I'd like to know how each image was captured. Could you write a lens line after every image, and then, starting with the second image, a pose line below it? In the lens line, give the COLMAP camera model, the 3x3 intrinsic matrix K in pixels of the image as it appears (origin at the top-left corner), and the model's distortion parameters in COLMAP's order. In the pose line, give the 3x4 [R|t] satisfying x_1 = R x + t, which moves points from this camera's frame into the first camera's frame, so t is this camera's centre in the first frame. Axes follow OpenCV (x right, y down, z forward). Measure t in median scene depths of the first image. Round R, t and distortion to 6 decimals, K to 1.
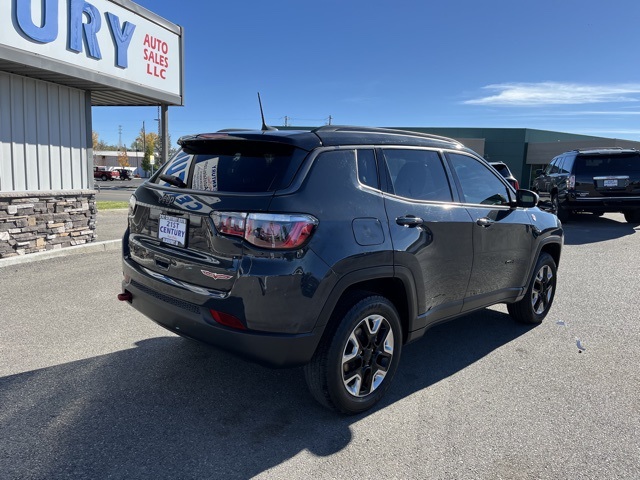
lens RADIAL K [[482.3, 0, 319.7], [0, 482.3, 238.5], [0, 0, 1]] dist [0.068876, -0.091782]
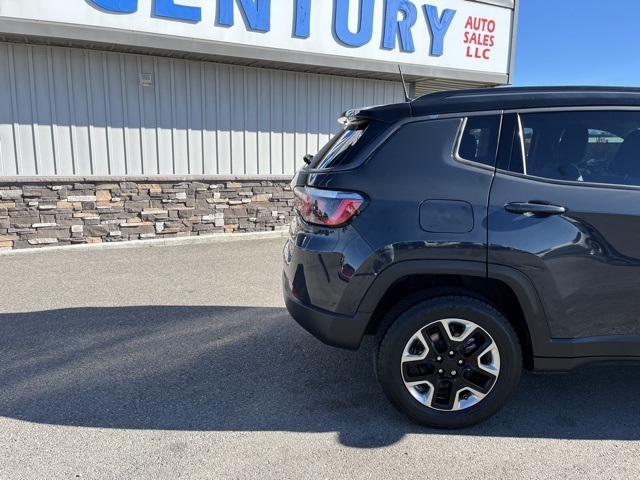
lens RADIAL K [[482.3, 0, 313.3], [0, 482.3, 241.4], [0, 0, 1]] dist [0.068876, -0.091782]
pose [[0.690278, 0.105879, -0.715755, 0.204422], [-0.084013, 0.994273, 0.066056, -0.002745], [0.718650, 0.014536, 0.695220, 0.097009]]
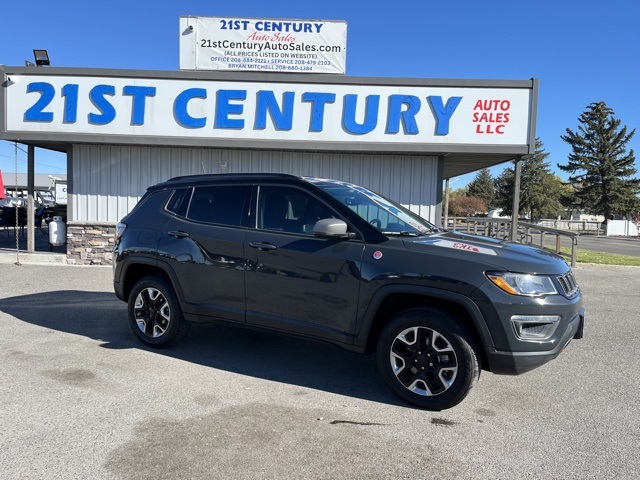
lens RADIAL K [[482.3, 0, 317.3], [0, 482.3, 238.3], [0, 0, 1]] dist [0.068876, -0.091782]
pose [[0.261550, 0.026139, -0.964836, 0.727409], [-0.147357, 0.988996, -0.013153, -0.027756], [0.953875, 0.145615, 0.262524, 0.422731]]
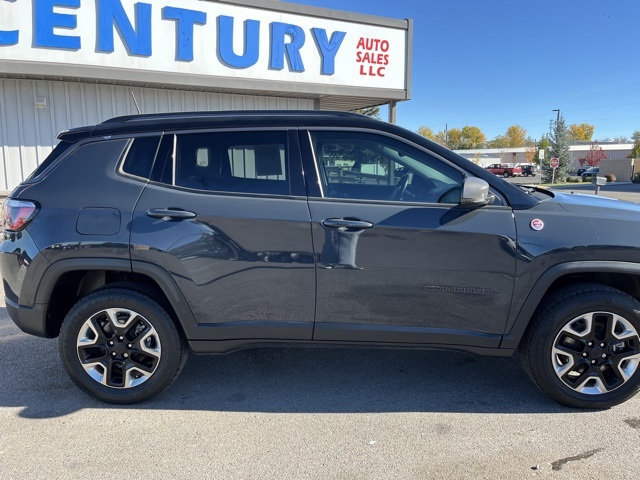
lens RADIAL K [[482.3, 0, 314.4], [0, 482.3, 236.8], [0, 0, 1]] dist [0.068876, -0.091782]
pose [[0.674125, 0.073792, -0.734922, 0.424796], [-0.071199, 0.996855, 0.034783, -0.018135], [0.735178, 0.028878, 0.677259, 0.244925]]
